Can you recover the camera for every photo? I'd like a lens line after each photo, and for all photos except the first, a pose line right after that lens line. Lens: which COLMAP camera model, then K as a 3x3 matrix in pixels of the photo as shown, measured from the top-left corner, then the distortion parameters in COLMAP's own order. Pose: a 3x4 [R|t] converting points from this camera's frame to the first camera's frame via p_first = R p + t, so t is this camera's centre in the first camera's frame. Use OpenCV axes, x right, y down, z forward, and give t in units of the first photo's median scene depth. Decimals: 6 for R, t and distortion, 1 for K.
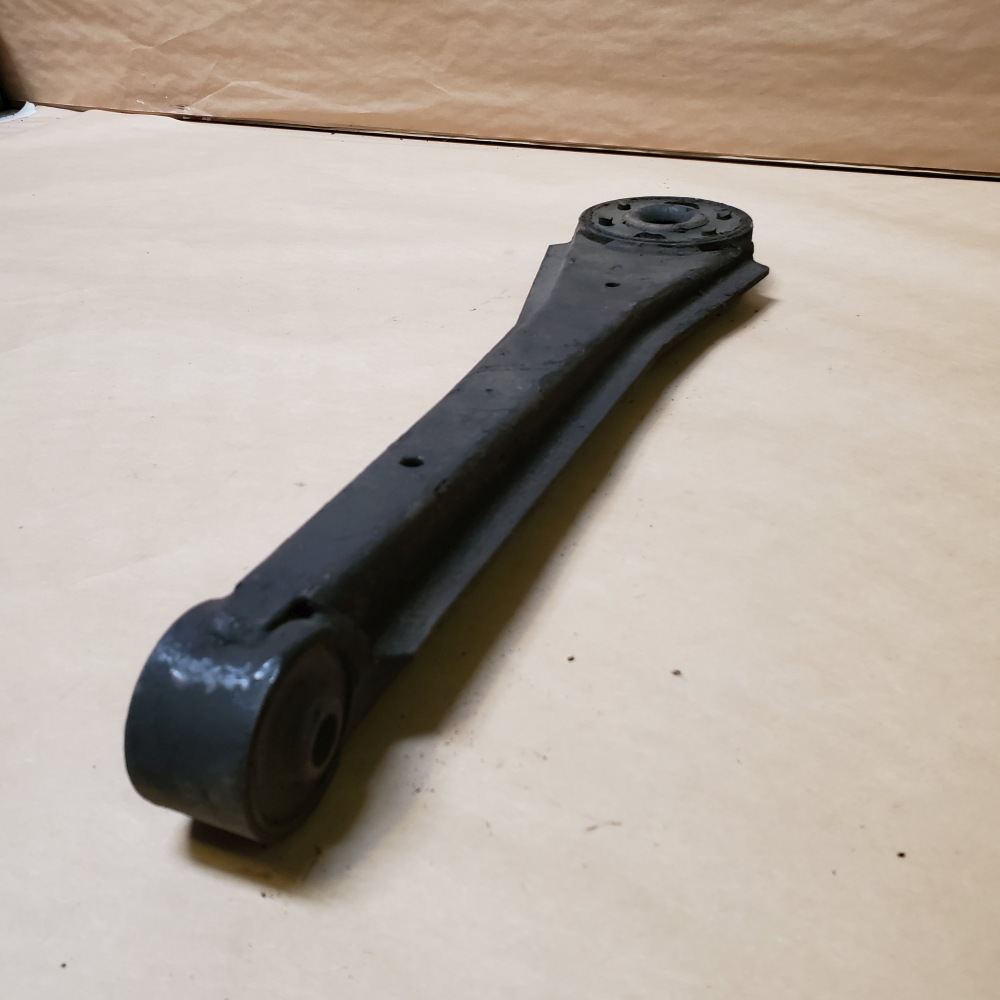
lens RADIAL K [[1089.1, 0, 491.2], [0, 1089.1, 476.4], [0, 0, 1]] dist [-0.009418, 0.000000]
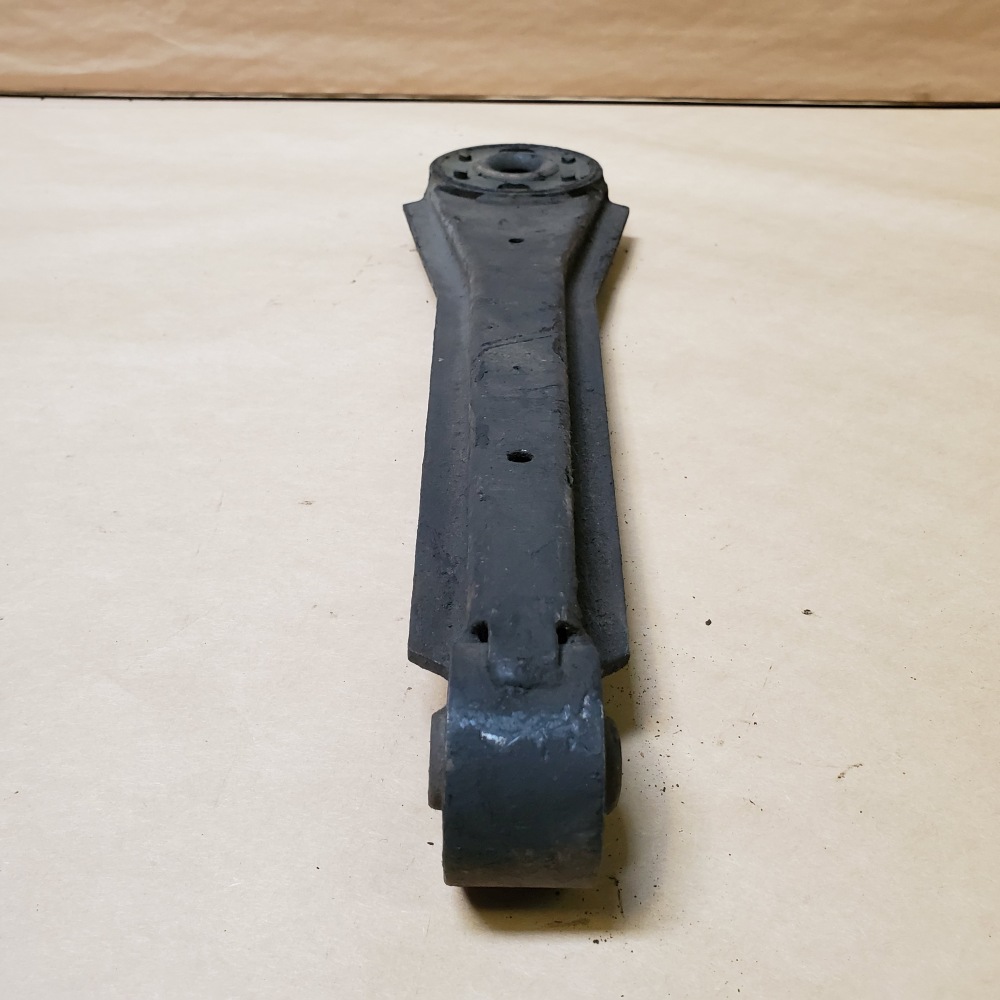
lens RADIAL K [[1089.1, 0, 522.4], [0, 1089.1, 465.7], [0, 0, 1]] dist [-0.009418, 0.000000]
pose [[0.925312, -0.174799, 0.336517, -0.162991], [0.160044, 0.984529, 0.071332, -0.029711], [-0.343779, -0.012146, 0.938972, 0.049376]]
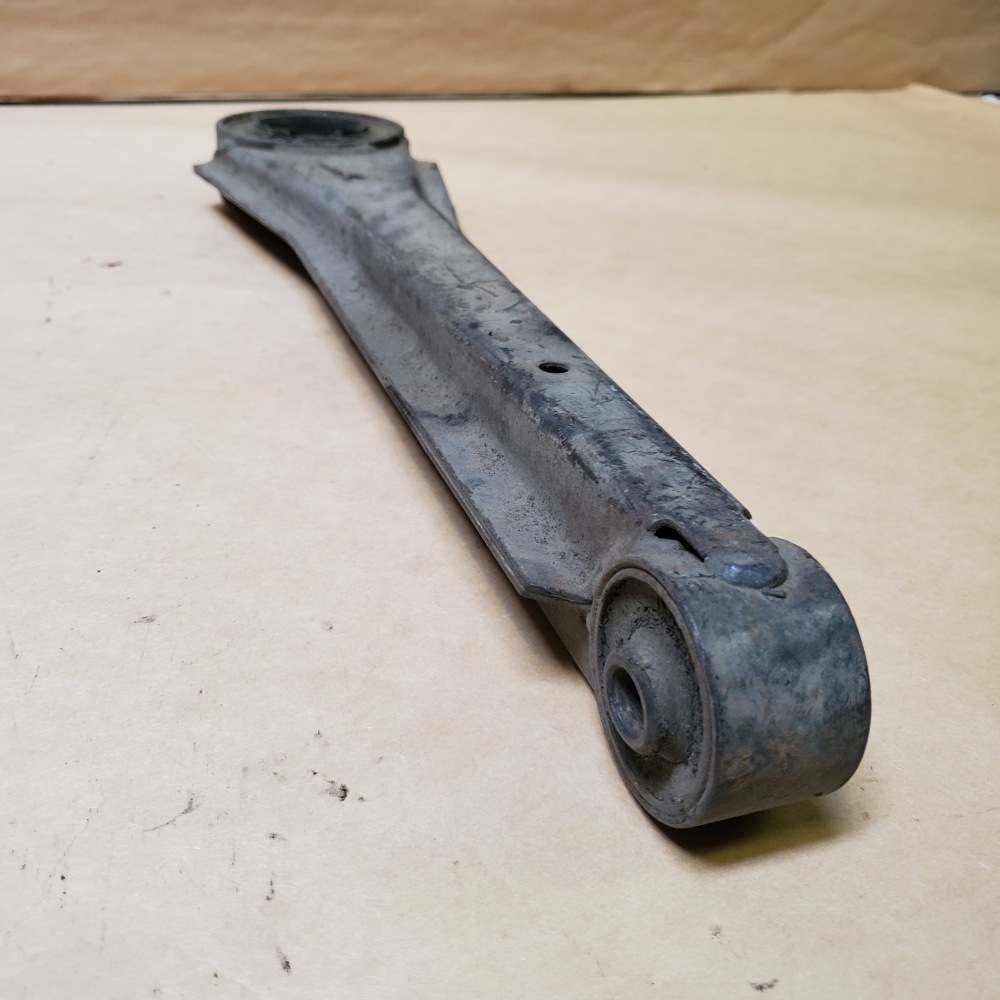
lens RADIAL K [[1089.1, 0, 489.5], [0, 1089.1, 455.6], [0, 0, 1]] dist [-0.009418, 0.000000]
pose [[0.698854, -0.283757, 0.656570, -0.223445], [0.272888, 0.954284, 0.121962, -0.053028], [-0.661162, 0.093936, 0.744339, 0.210380]]
